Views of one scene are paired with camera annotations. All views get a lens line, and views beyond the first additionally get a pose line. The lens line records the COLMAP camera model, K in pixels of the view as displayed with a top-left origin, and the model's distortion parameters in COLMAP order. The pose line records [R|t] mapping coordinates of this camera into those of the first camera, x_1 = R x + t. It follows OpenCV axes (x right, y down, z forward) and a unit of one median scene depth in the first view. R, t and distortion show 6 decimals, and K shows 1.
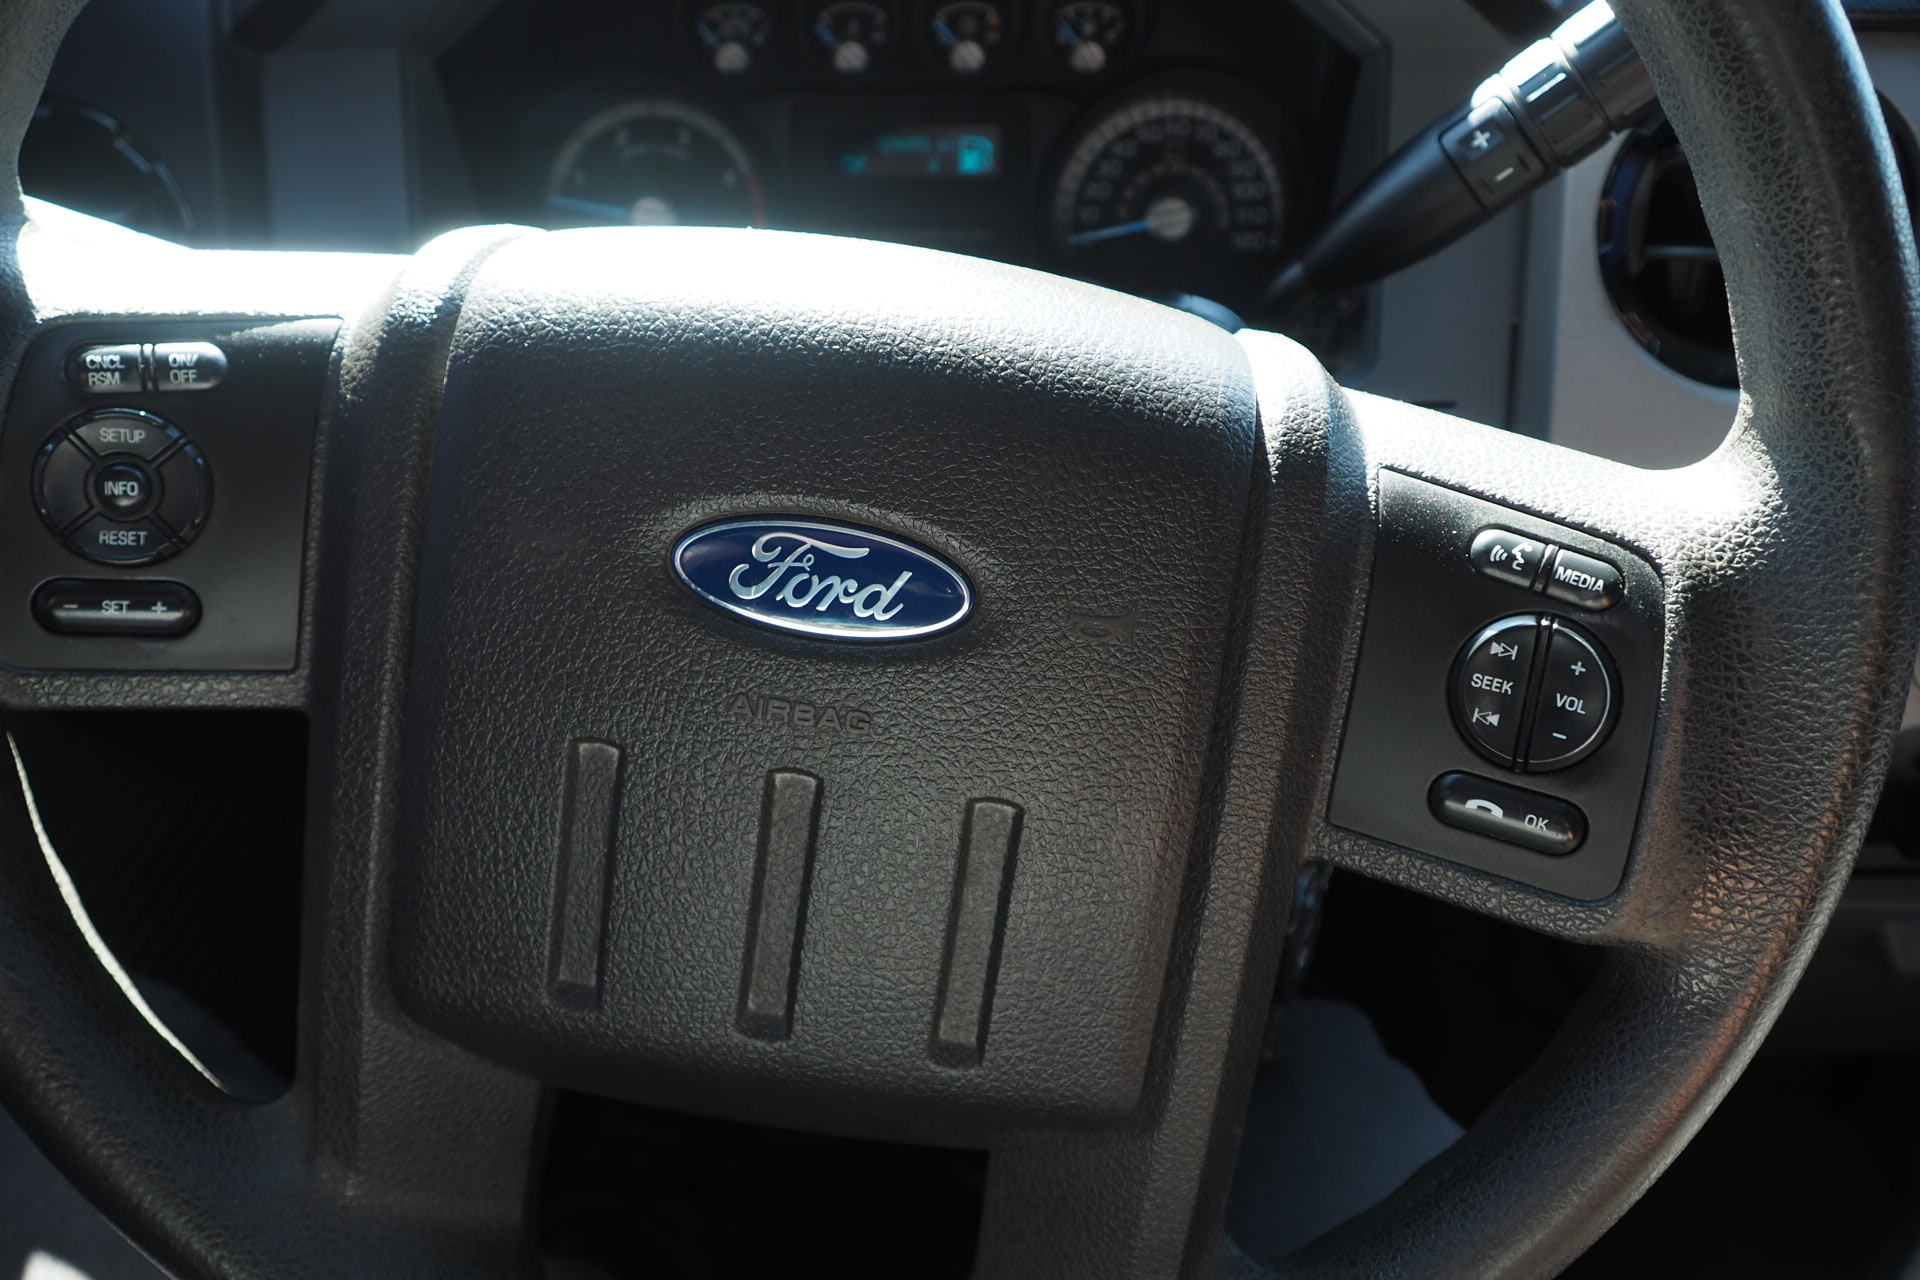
lens RADIAL K [[1415.2, 0, 946.4], [0, 1415.2, 611.9], [0, 0, 1]] dist [-0.008671, -0.006748]
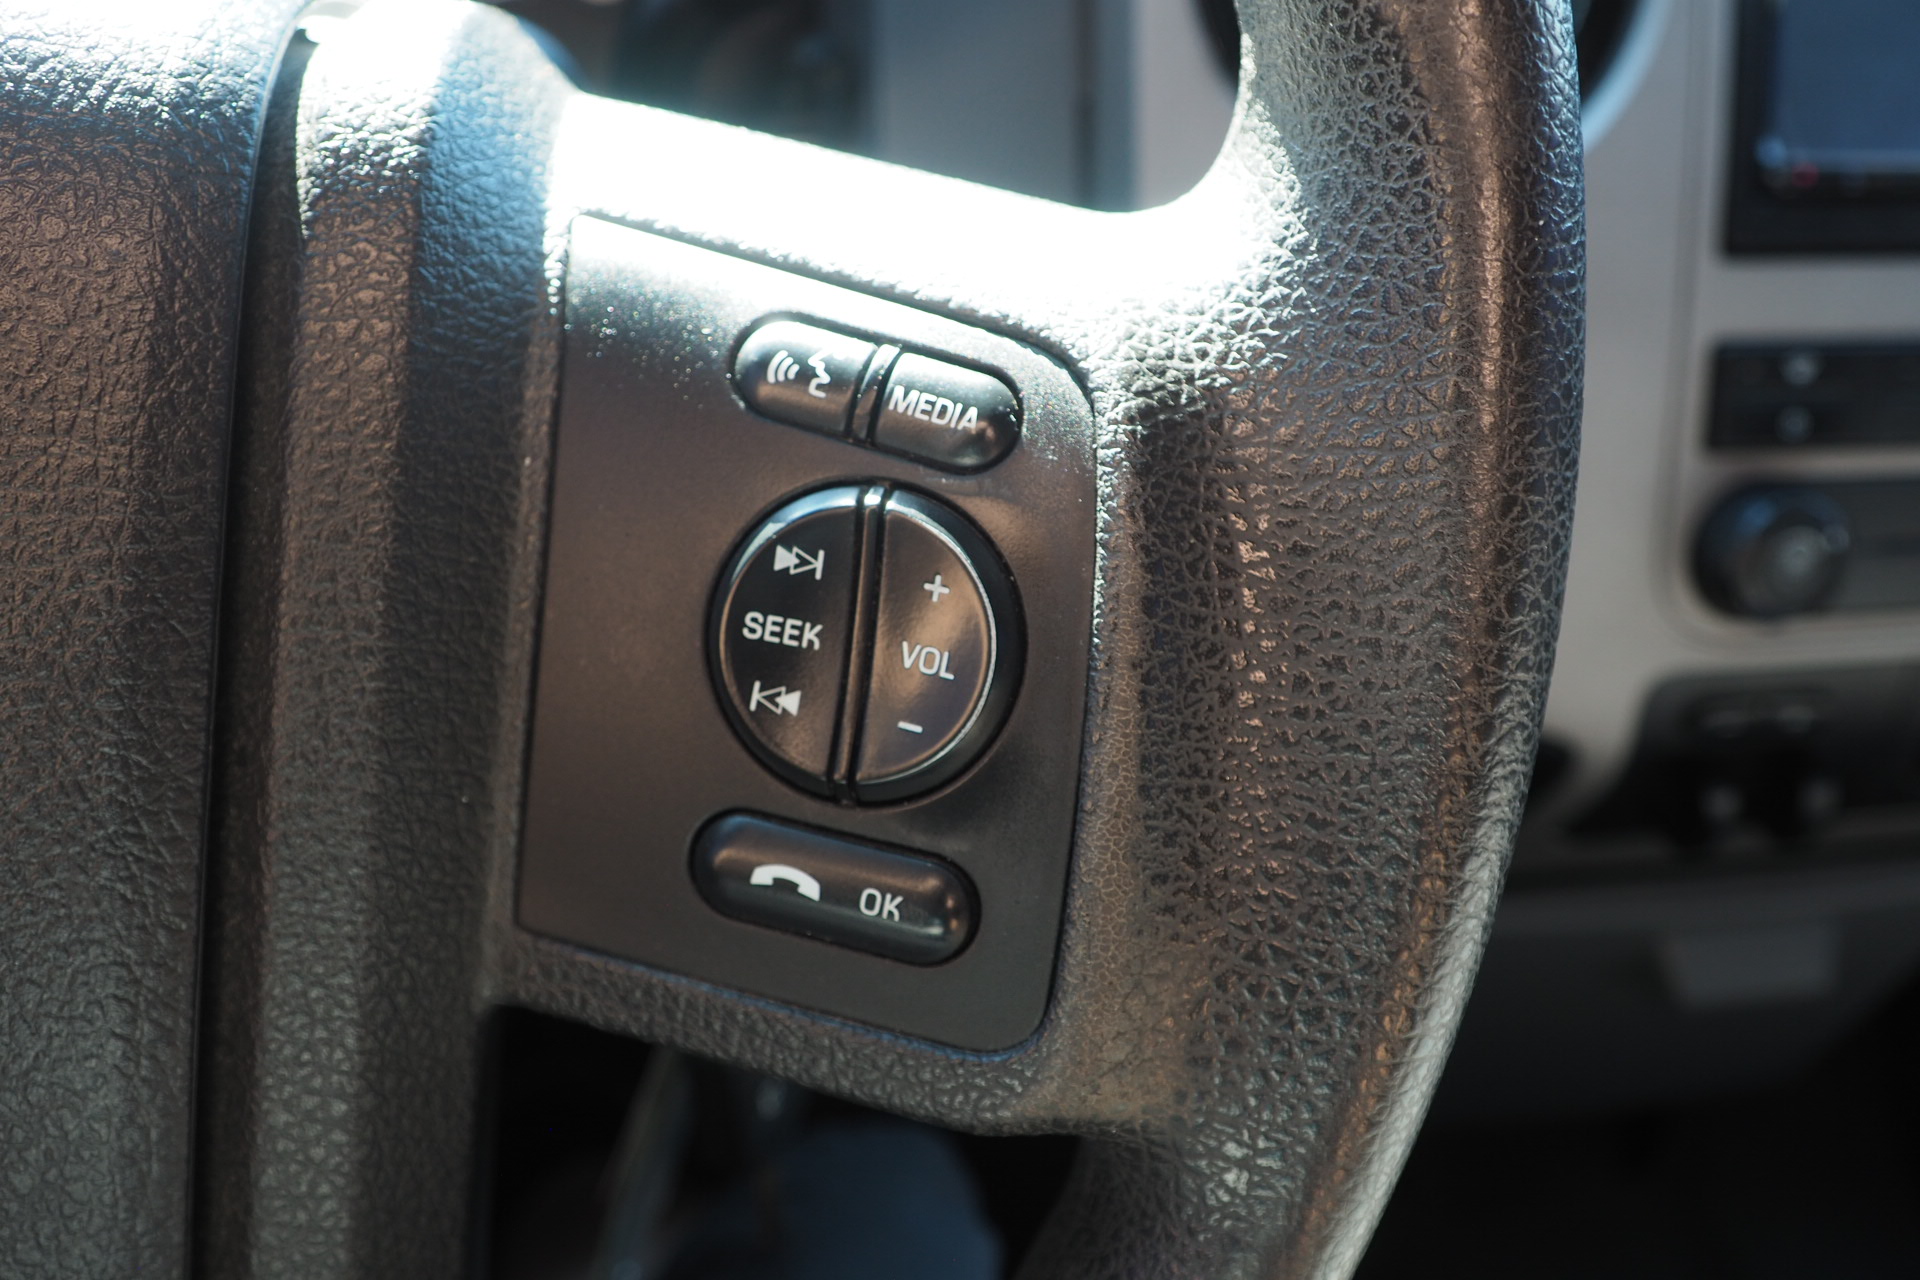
lens RADIAL K [[1646.8, 0, 960.0], [0, 1646.8, 640.0], [0, 0, 1]] dist [-0.004169, 0.014603]
pose [[0.986445, -0.059392, 0.152966, 0.369633], [0.056187, 0.998102, 0.025195, 0.044228], [-0.154172, -0.016259, 0.987910, 0.434004]]
